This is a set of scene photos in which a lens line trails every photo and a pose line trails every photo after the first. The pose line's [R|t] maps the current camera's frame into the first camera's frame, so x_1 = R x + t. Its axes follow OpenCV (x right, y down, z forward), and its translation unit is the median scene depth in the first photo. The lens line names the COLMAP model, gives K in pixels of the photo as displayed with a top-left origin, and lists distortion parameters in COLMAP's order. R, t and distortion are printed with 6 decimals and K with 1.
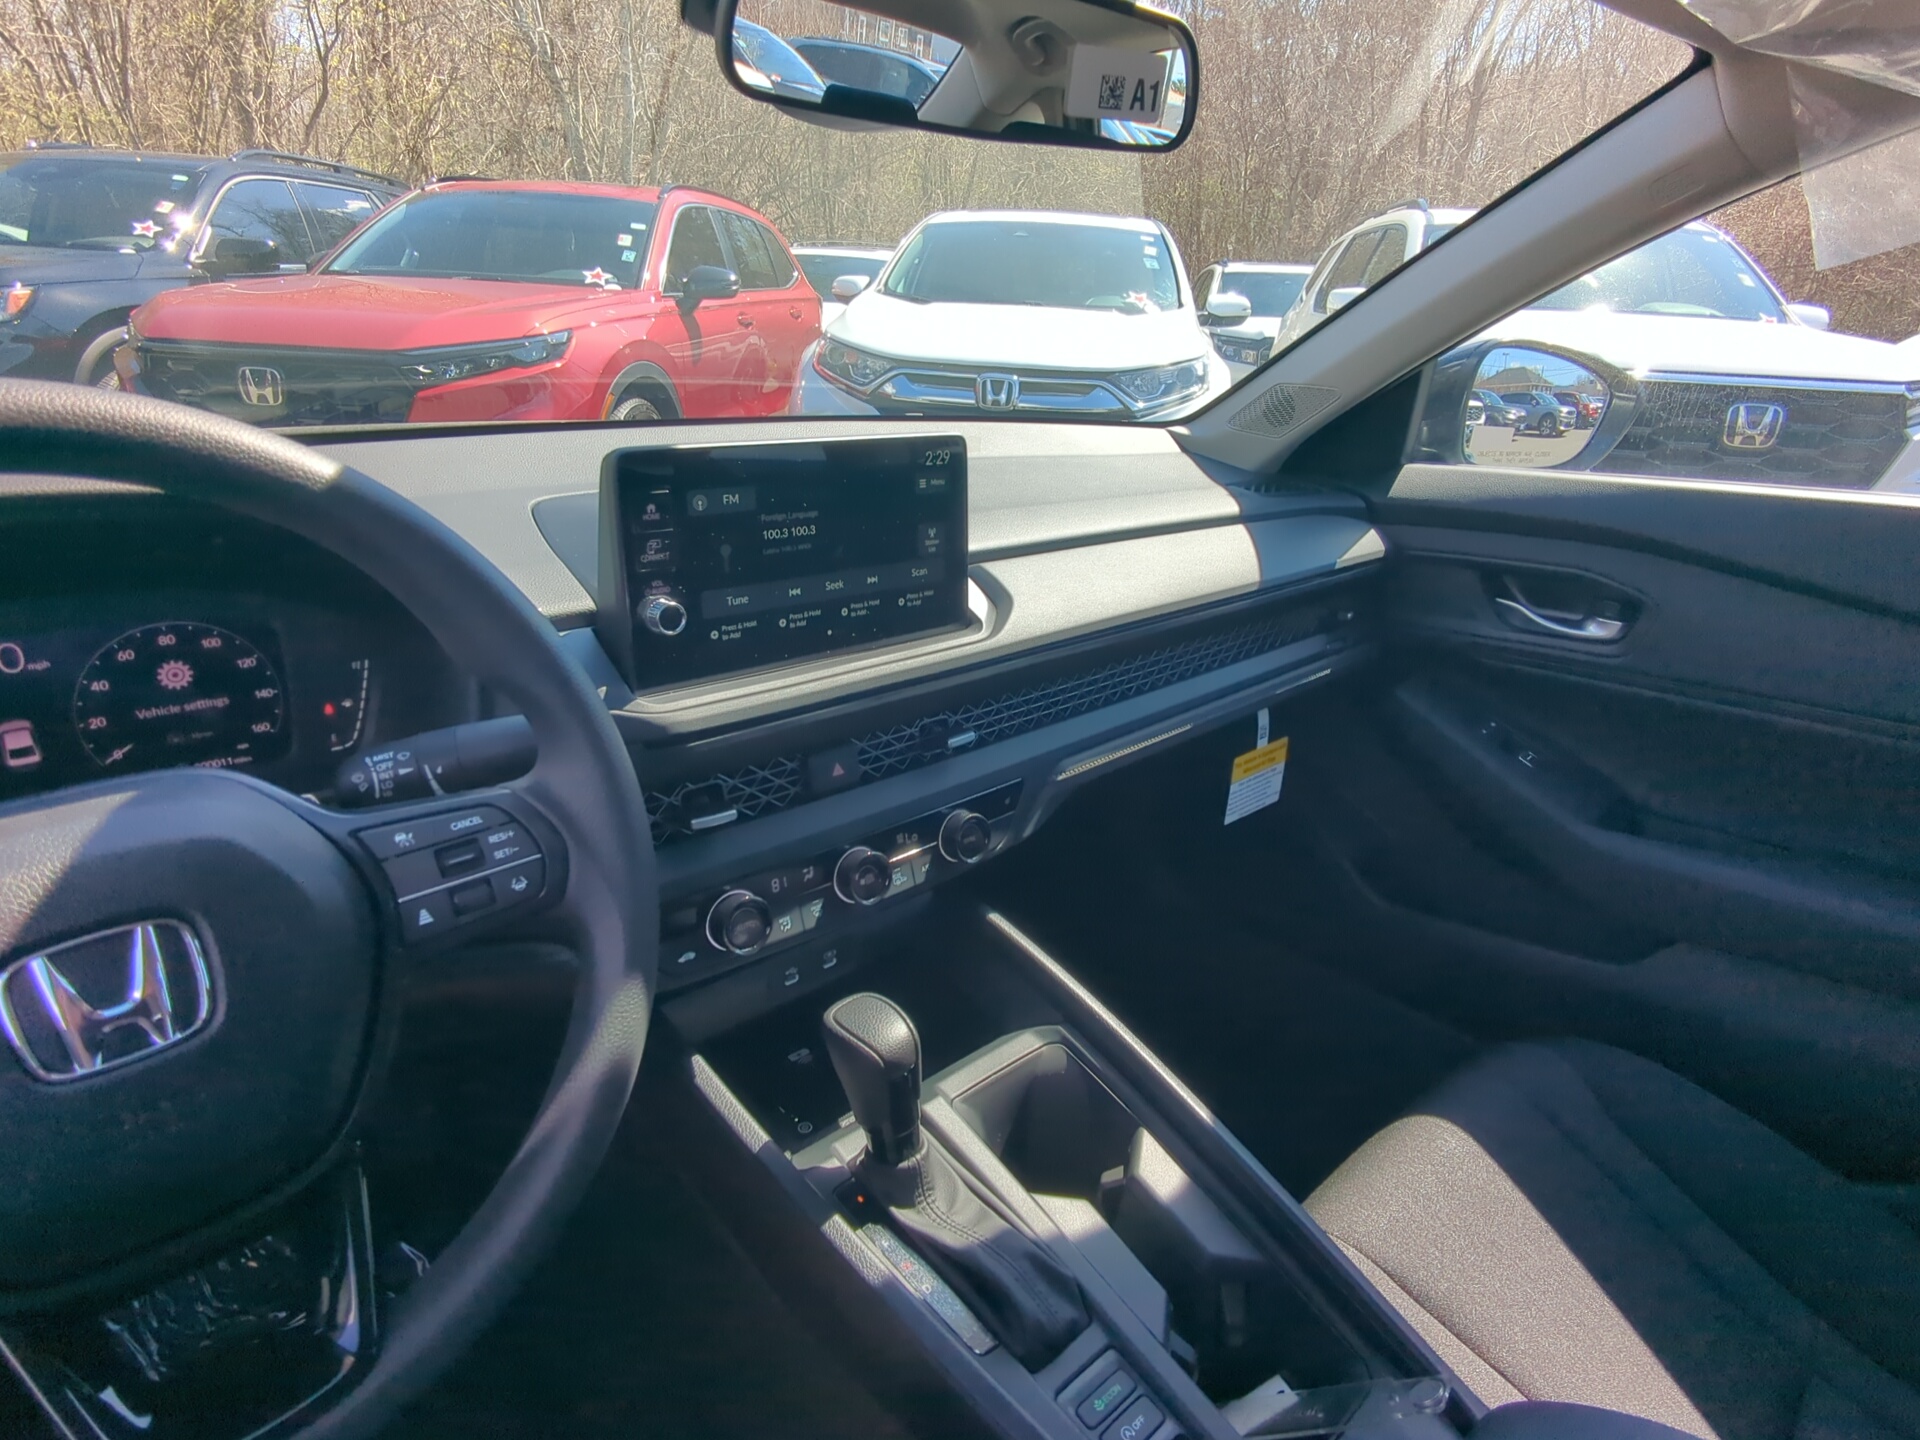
lens RADIAL K [[1121.5, 0, 981.4], [0, 1121.5, 716.0], [0, 0, 1]] dist [-0.000516, 0.002267]
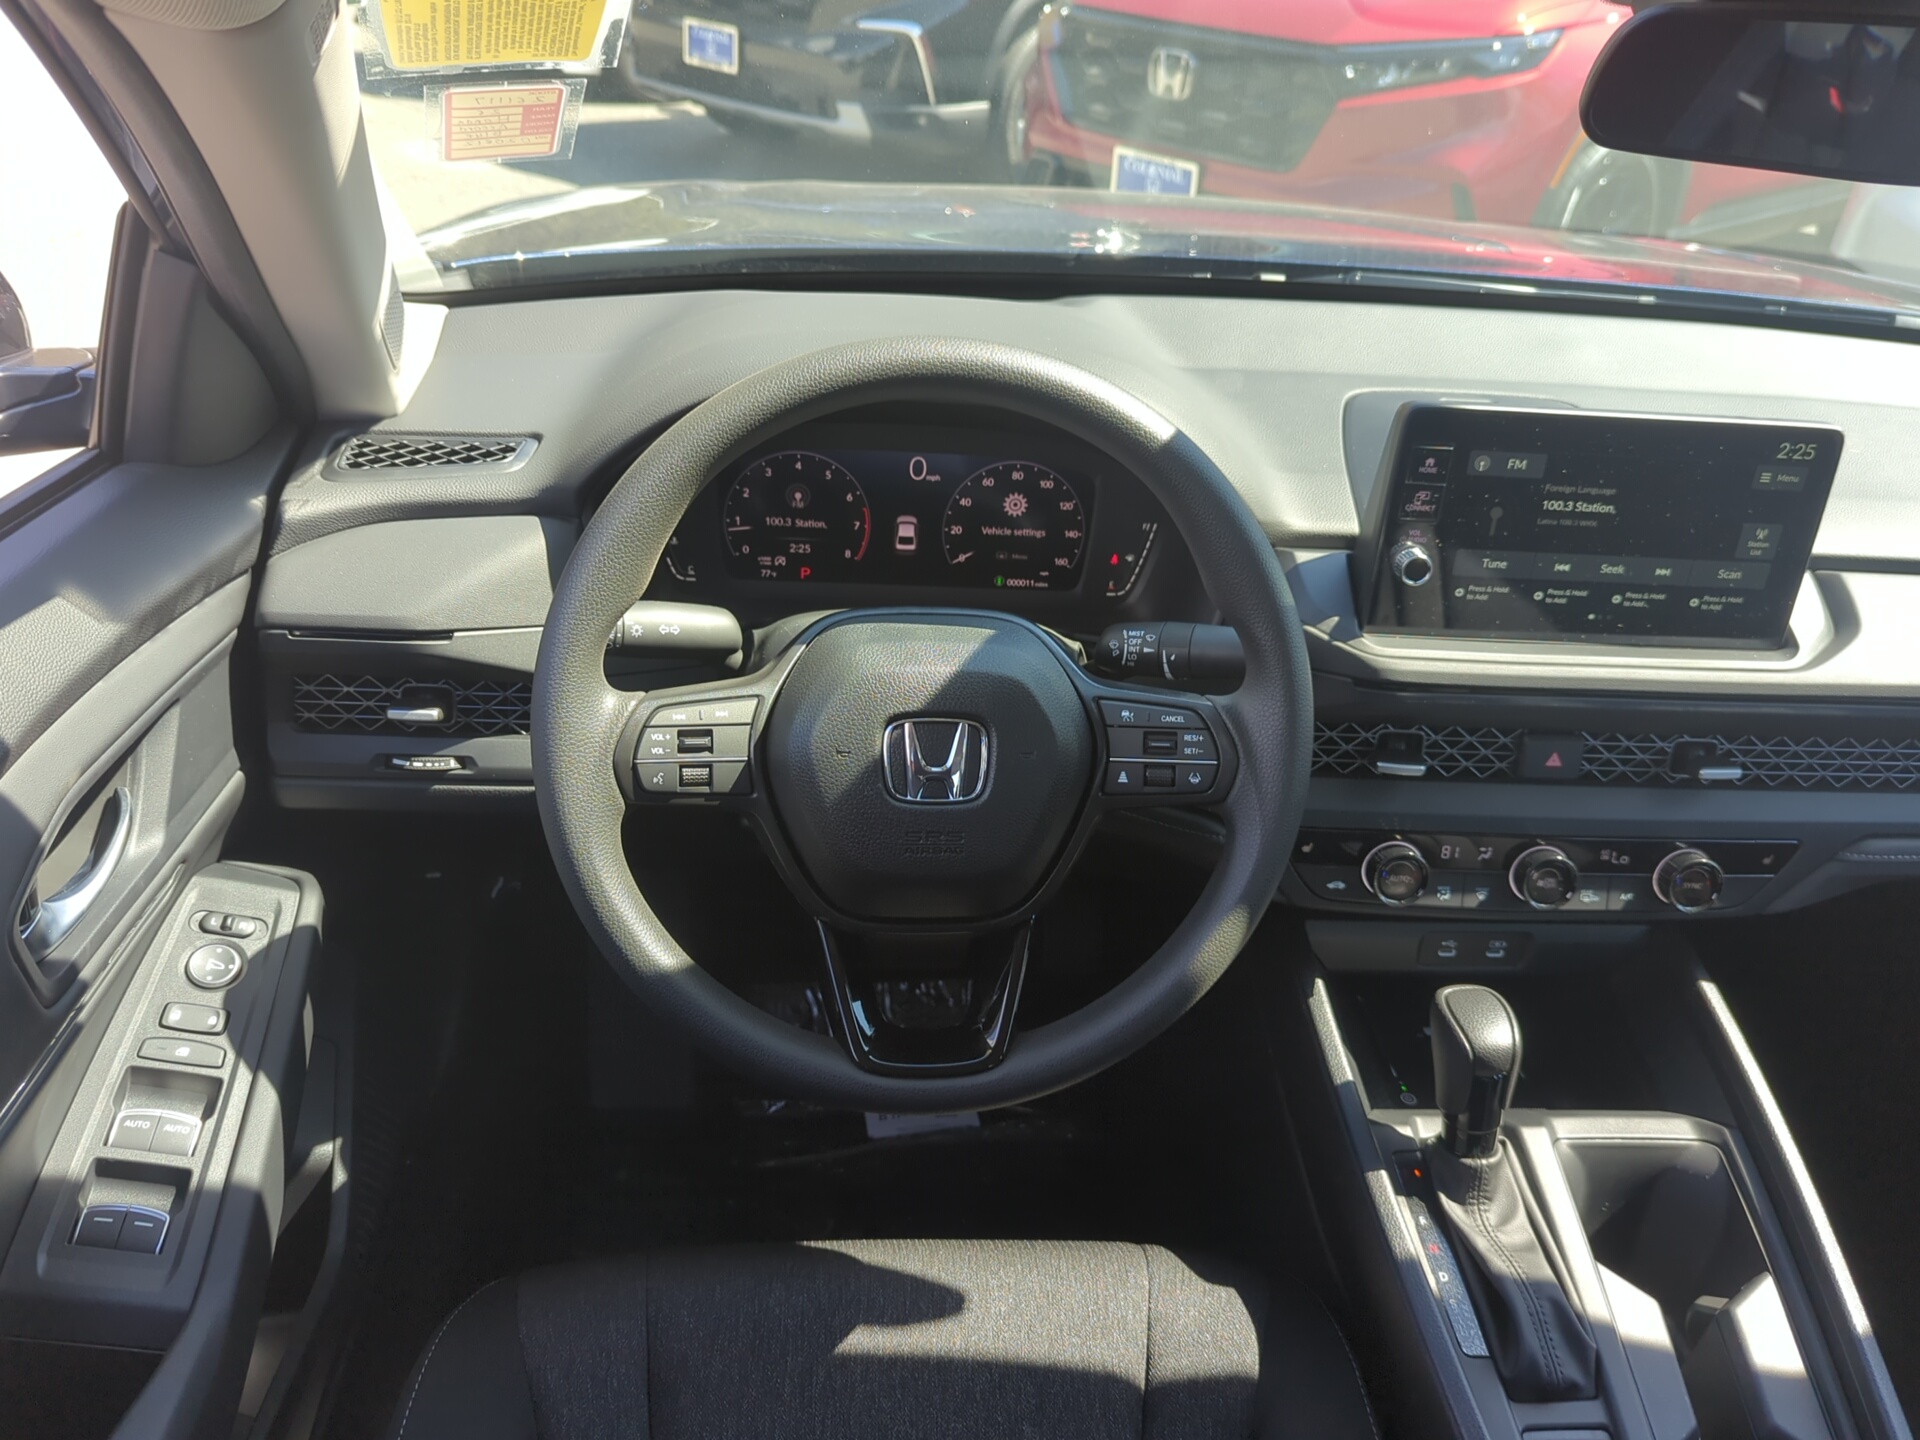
lens RADIAL K [[1598.0, 0, 956.8], [0, 1598.0, 703.9], [0, 0, 1]] dist [0.033166, -0.009088]
pose [[0.774259, 0.315186, -0.548799, 0.206036], [-0.259520, 0.949022, 0.178904, -0.107107], [0.577210, 0.003907, 0.816586, -0.373119]]
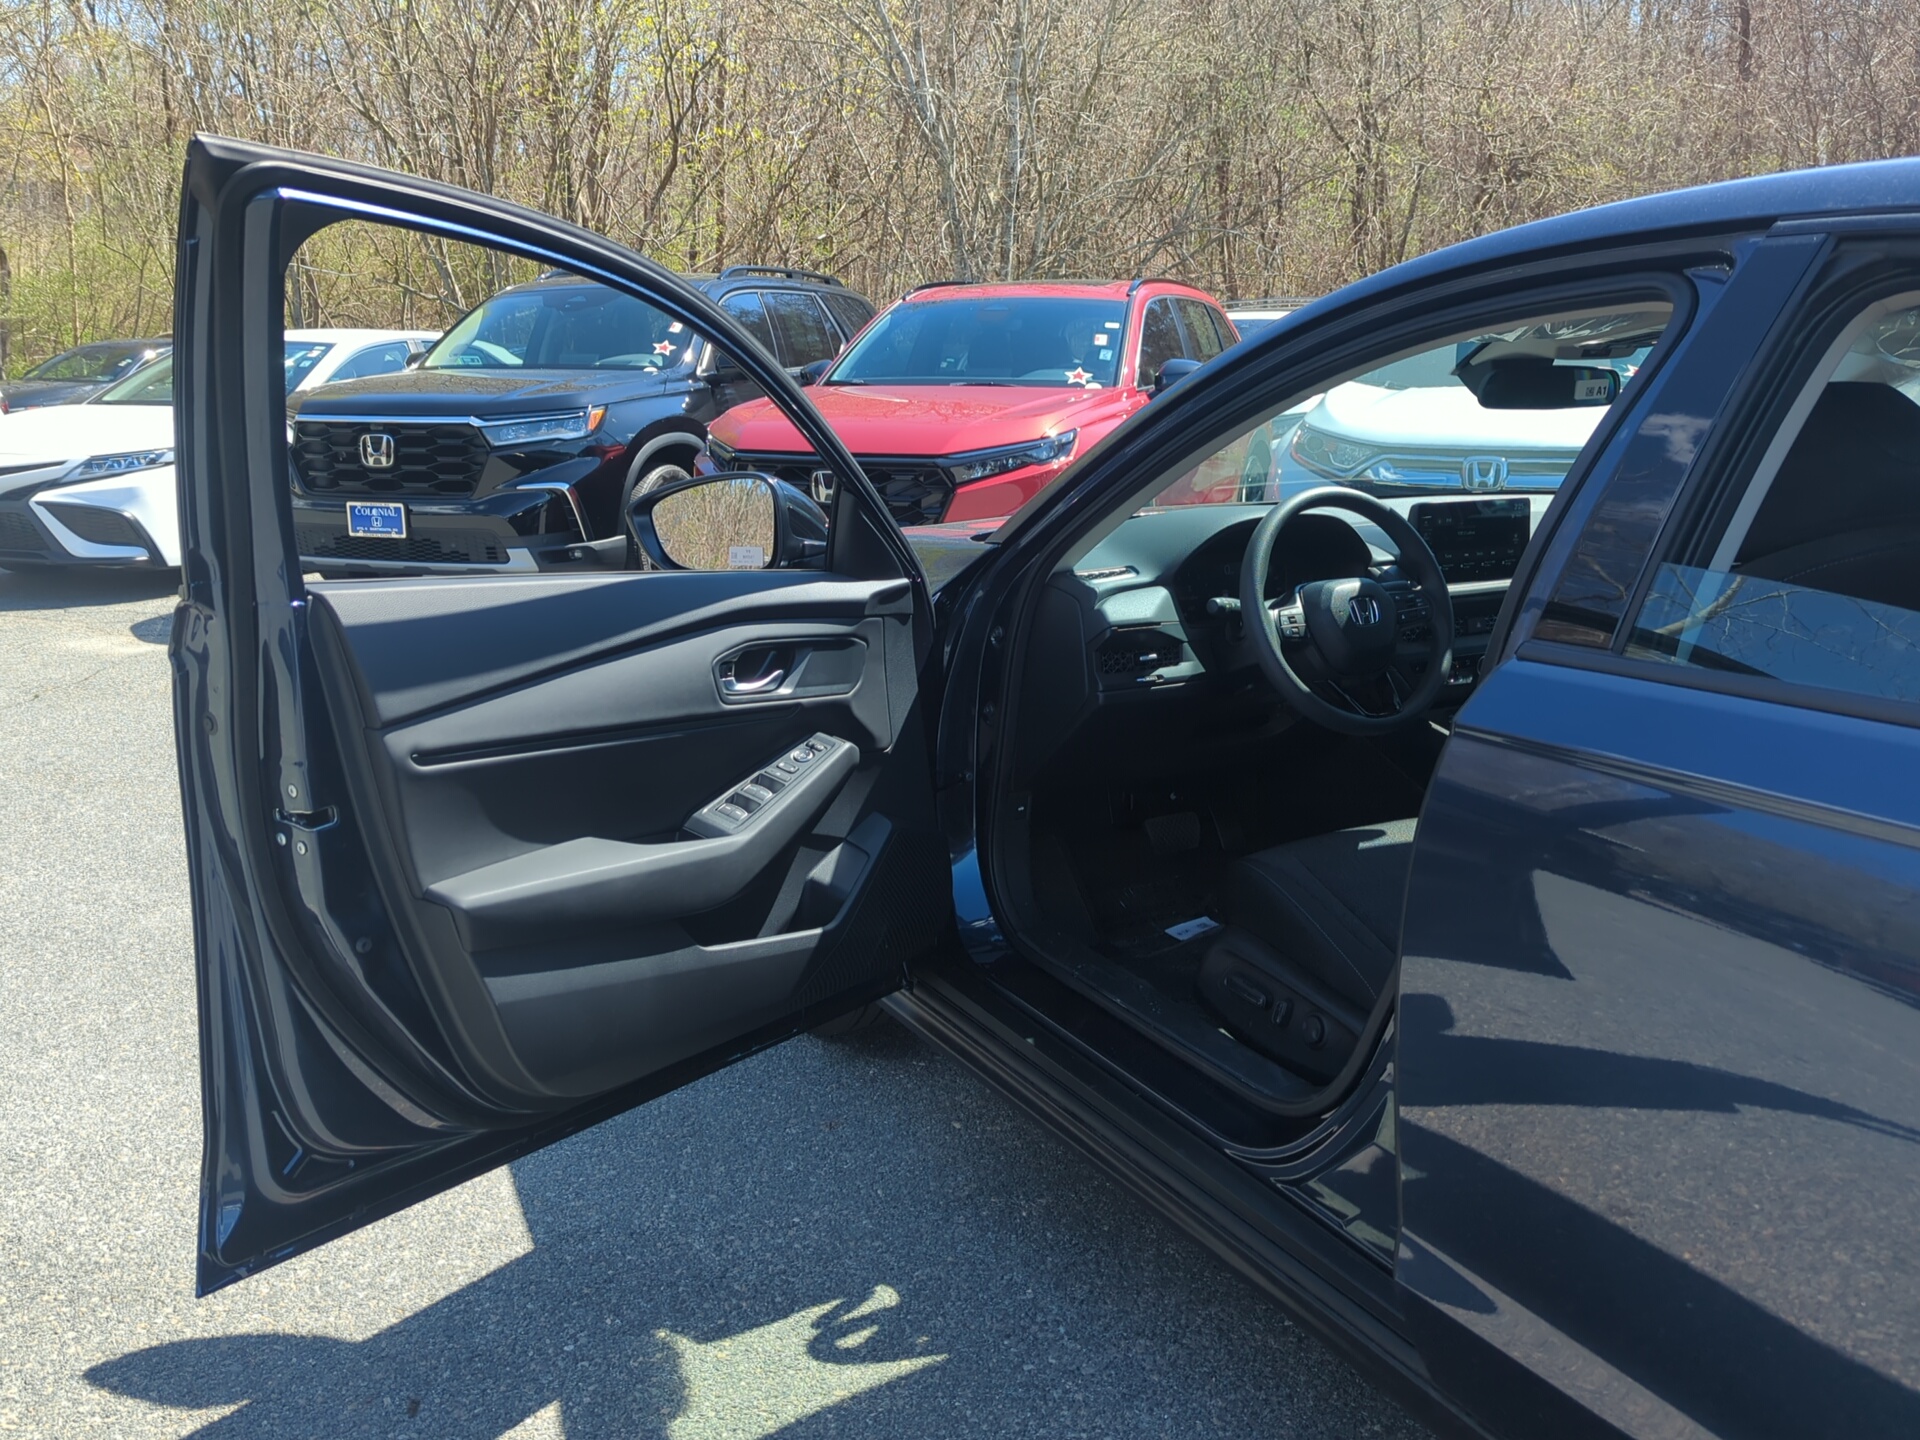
lens RADIAL K [[1598.0, 0, 1016.5], [0, 1598.0, 705.8], [0, 0, 1]] dist [0.033166, -0.009088]
pose [[0.970343, 0.011428, -0.241463, -0.269915], [-0.044941, 0.989997, -0.133742, 0.773900], [0.237519, 0.140627, 0.961150, -2.767249]]
